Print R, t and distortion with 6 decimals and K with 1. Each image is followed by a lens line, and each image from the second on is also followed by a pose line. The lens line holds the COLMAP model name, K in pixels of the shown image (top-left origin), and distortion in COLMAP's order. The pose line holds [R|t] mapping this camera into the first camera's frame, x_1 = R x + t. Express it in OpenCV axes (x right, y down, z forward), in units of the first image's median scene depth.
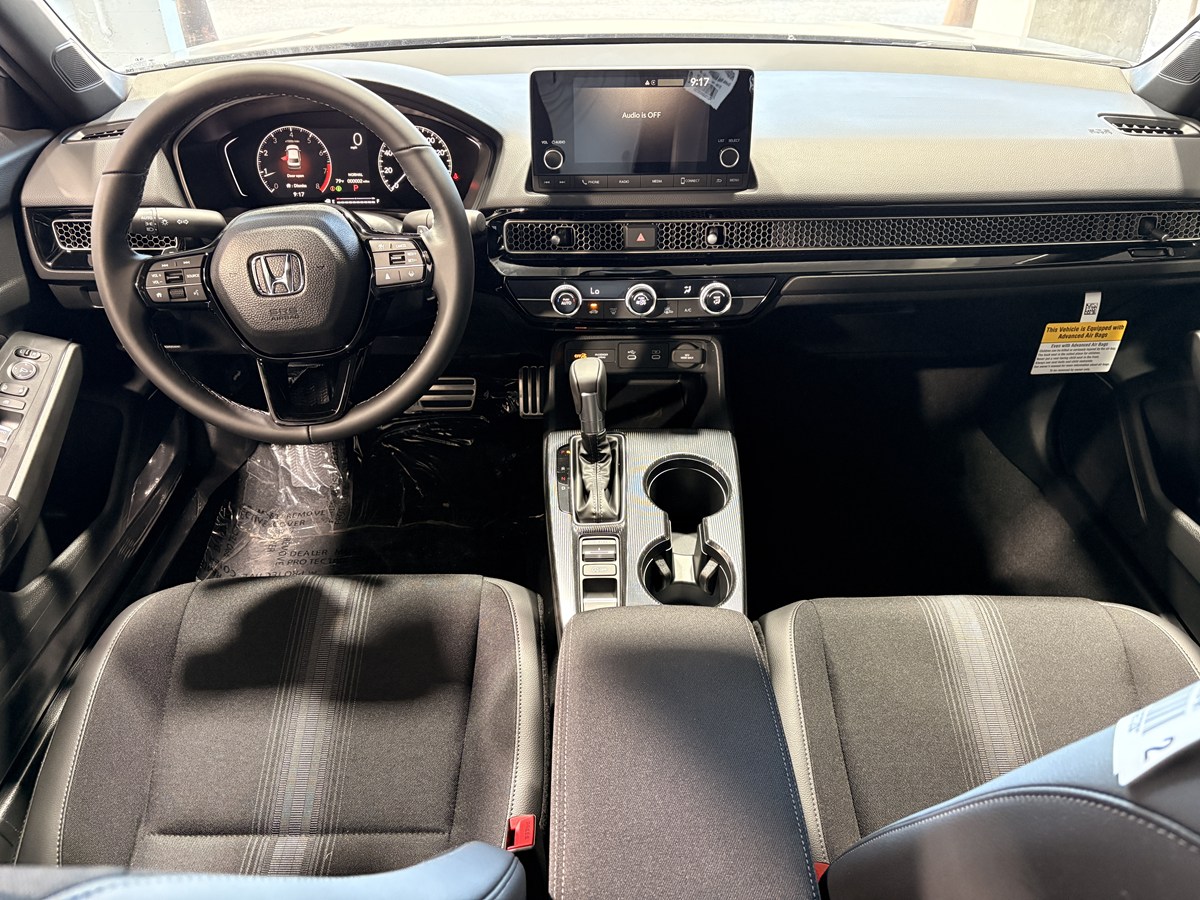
lens RADIAL K [[919.2, 0, 600.0], [0, 919.2, 450.0], [0, 0, 1]] dist [0.036546, -0.027024]
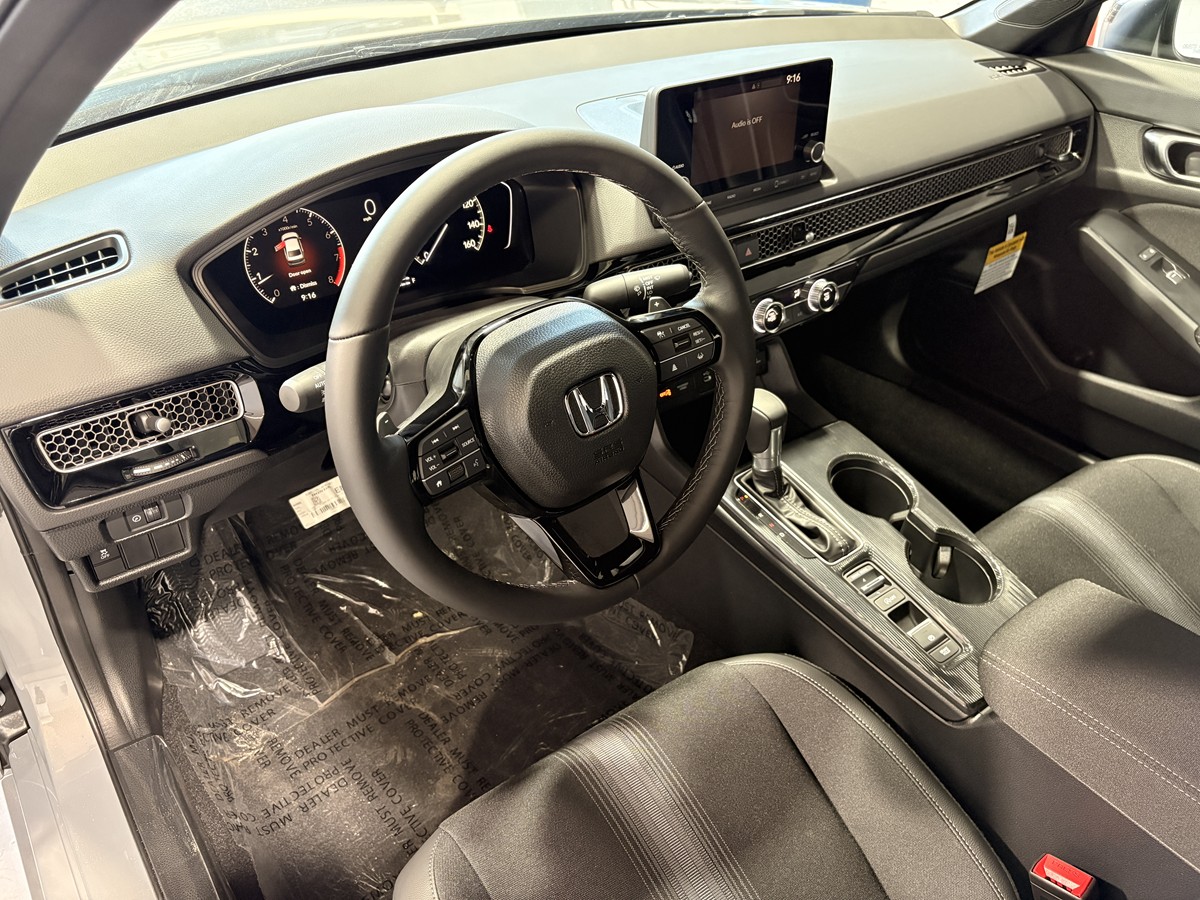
lens RADIAL K [[930.7, 0, 600.0], [0, 930.7, 450.0], [0, 0, 1]] dist [0.007714, 0.000078]
pose [[0.806683, -0.322835, 0.495016, -0.599825], [0.300638, 0.945302, 0.126576, -0.204320], [-0.508803, 0.046714, 0.859615, 0.279061]]
